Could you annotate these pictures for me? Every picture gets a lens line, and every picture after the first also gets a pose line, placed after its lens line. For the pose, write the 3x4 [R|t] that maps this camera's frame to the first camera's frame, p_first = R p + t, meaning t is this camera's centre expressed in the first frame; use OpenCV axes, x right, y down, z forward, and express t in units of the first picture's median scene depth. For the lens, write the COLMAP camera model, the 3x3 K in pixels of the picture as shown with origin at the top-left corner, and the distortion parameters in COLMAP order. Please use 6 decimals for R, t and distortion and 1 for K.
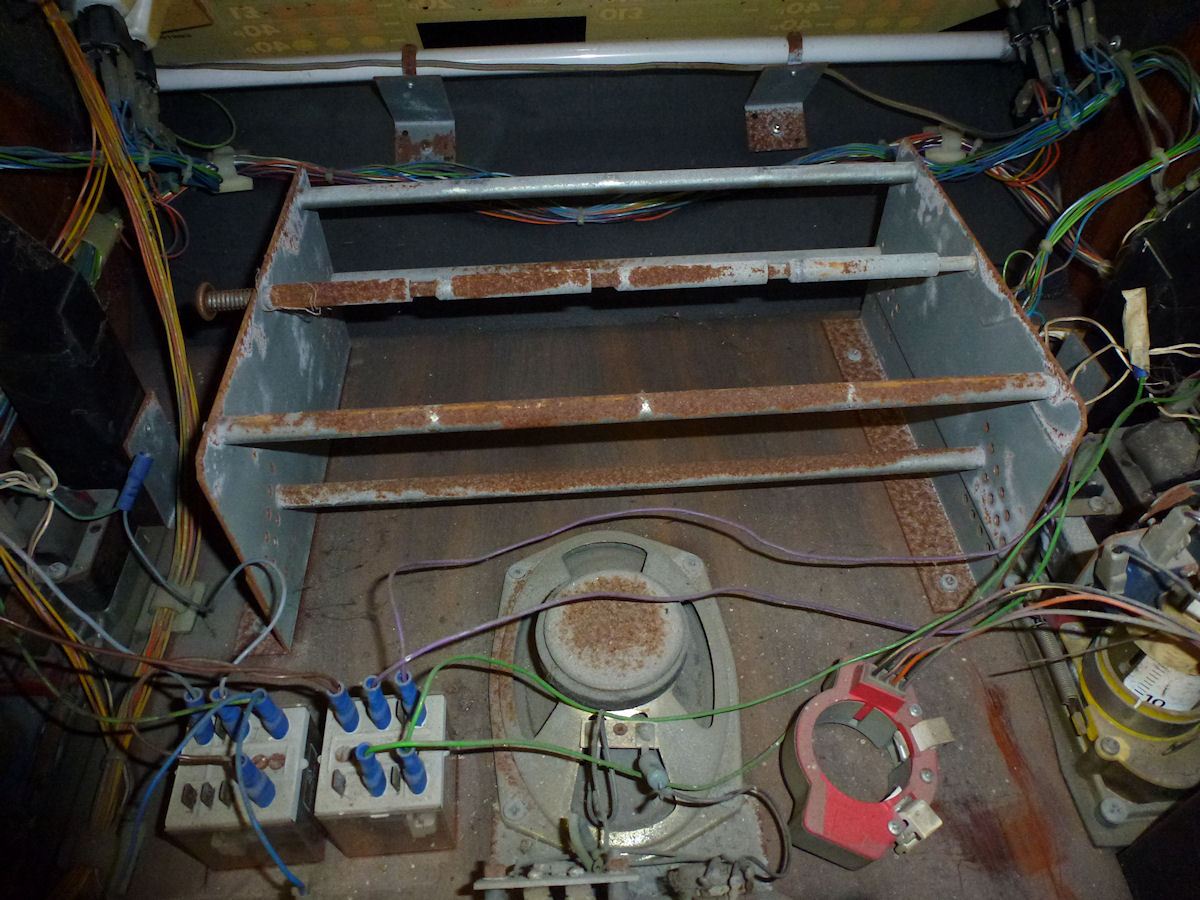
lens RADIAL K [[882.7, 0, 598.1], [0, 882.7, 443.2], [0, 0, 1]] dist [-0.058463, 0.018601]
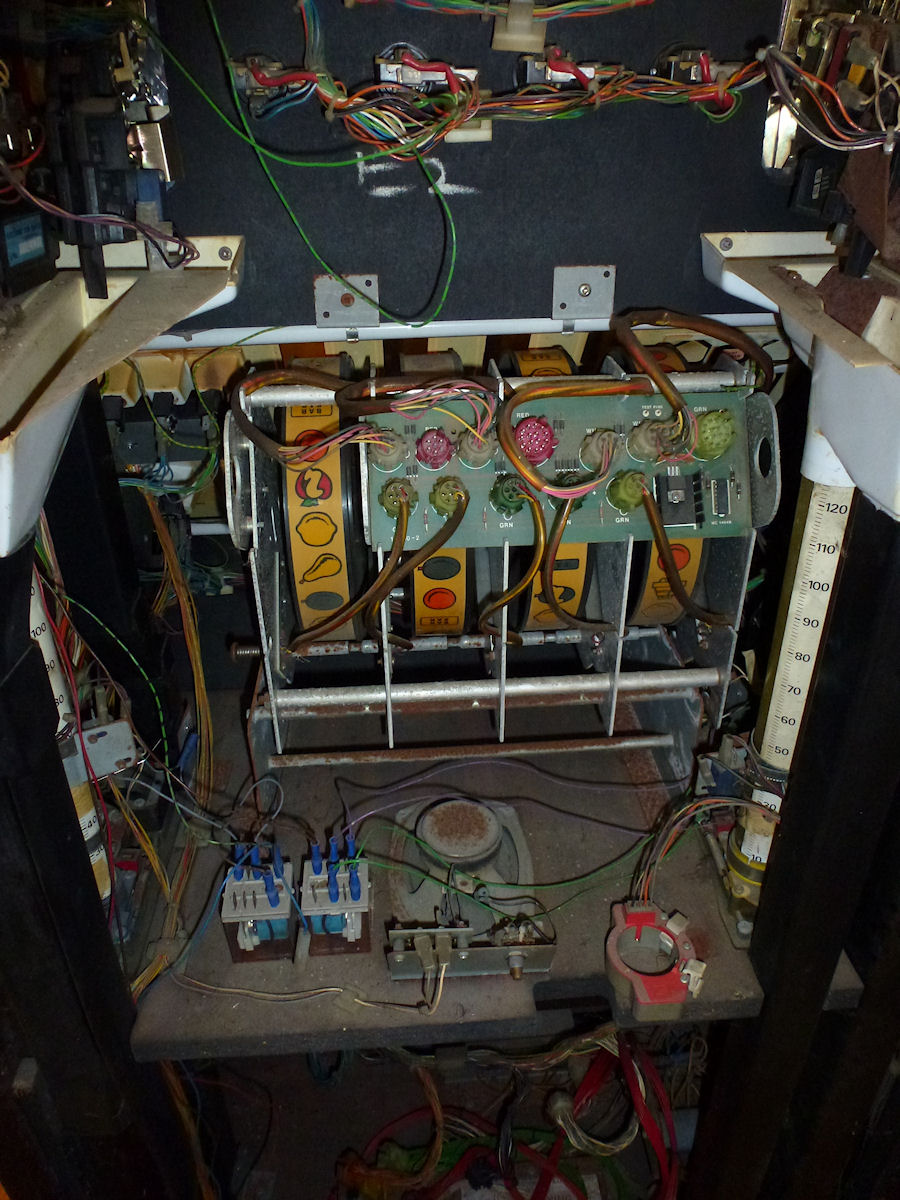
lens RADIAL K [[882.7, 0, 439.4], [0, 882.7, 602.0], [0, 0, 1]] dist [-0.058463, 0.018601]
pose [[0.999968, -0.002579, -0.007613, -0.009335], [0.000378, 0.961163, -0.275983, 0.240988], [0.008029, 0.275971, 0.961132, -0.783808]]
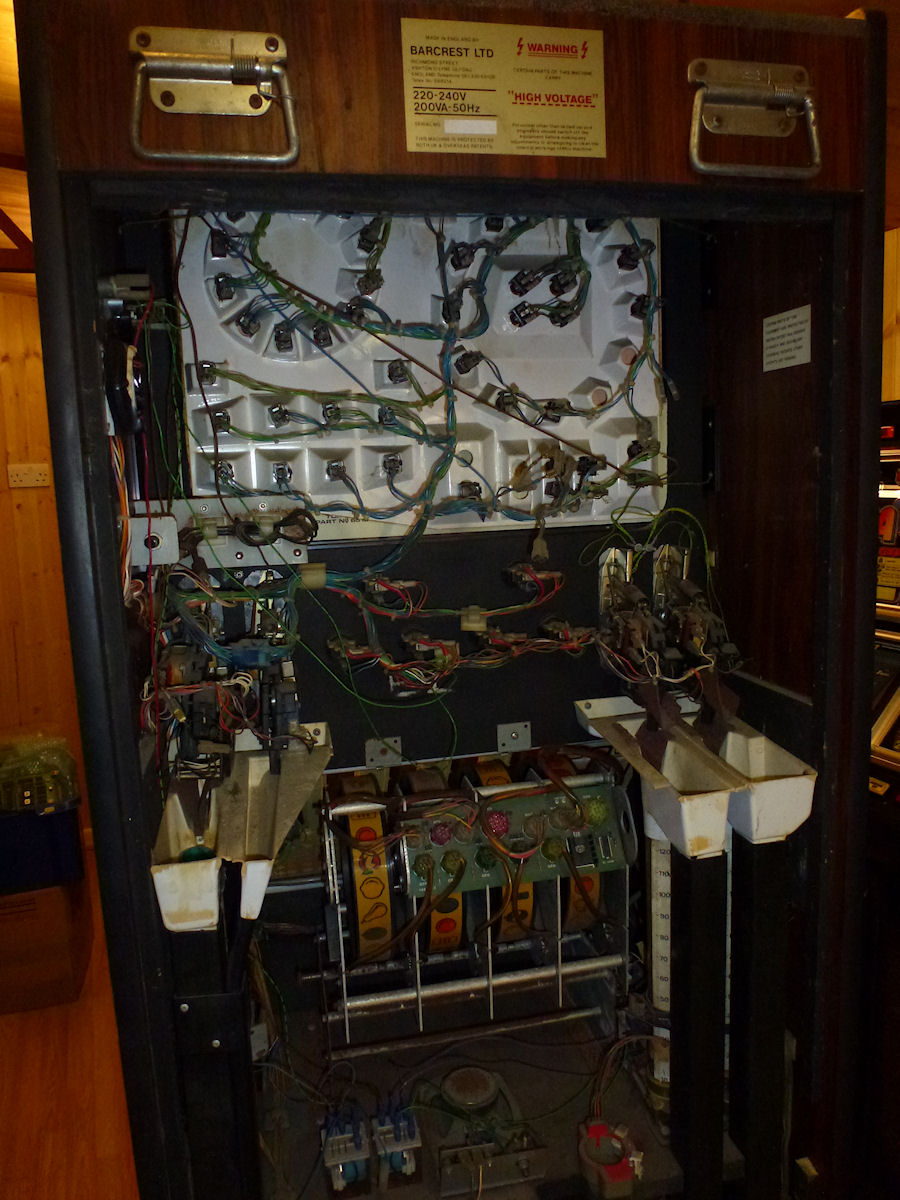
lens RADIAL K [[882.7, 0, 442.0], [0, 882.7, 598.6], [0, 0, 1]] dist [-0.058463, 0.018601]
pose [[0.990261, -0.052080, 0.129116, -0.303918], [0.119861, 0.790714, -0.600338, 0.562066], [-0.070828, 0.609967, 0.789255, -1.812916]]
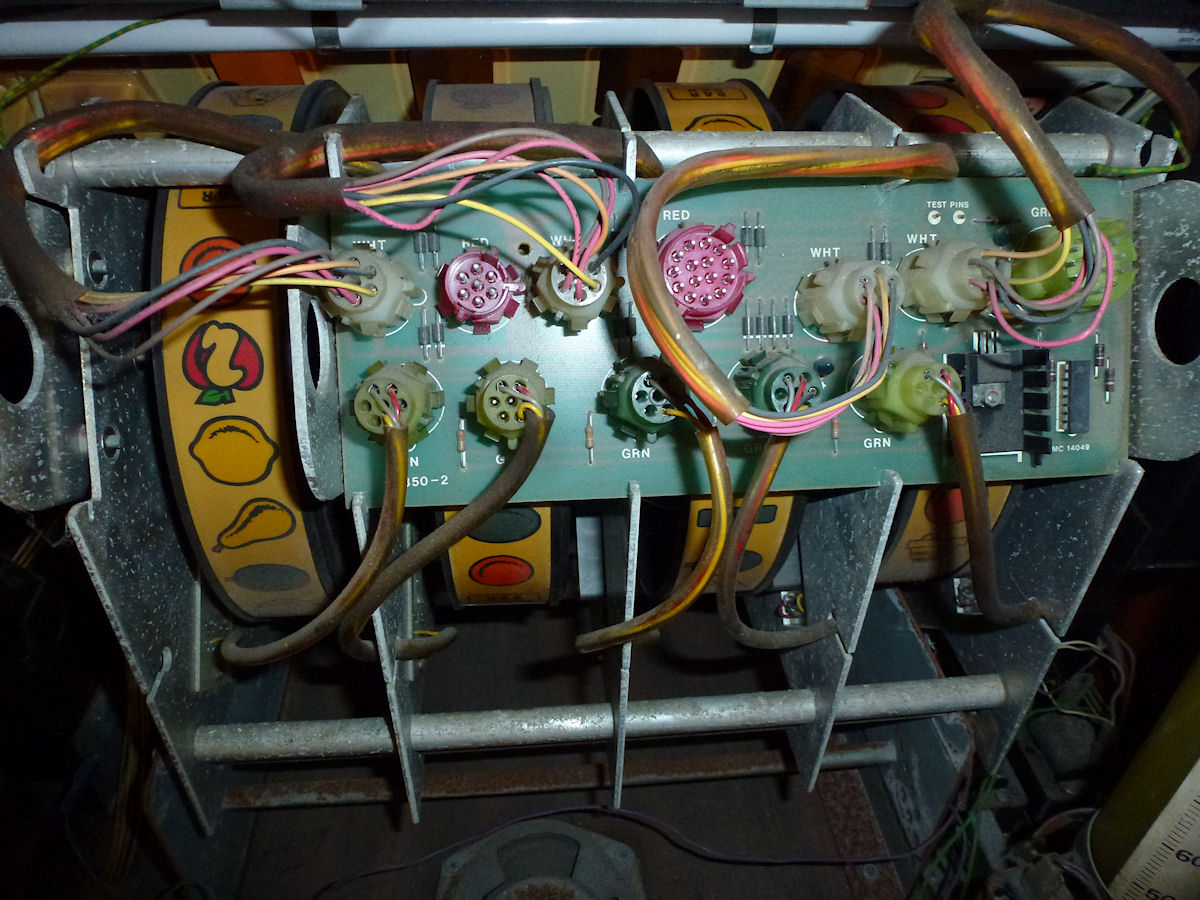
lens RADIAL K [[882.7, 0, 596.7], [0, 882.7, 449.8], [0, 0, 1]] dist [-0.058463, 0.018601]
pose [[0.999097, 0.009197, 0.041481, 0.031606], [-0.001177, 0.981909, -0.189351, -0.149262], [-0.042471, 0.189131, 0.981033, -0.100413]]
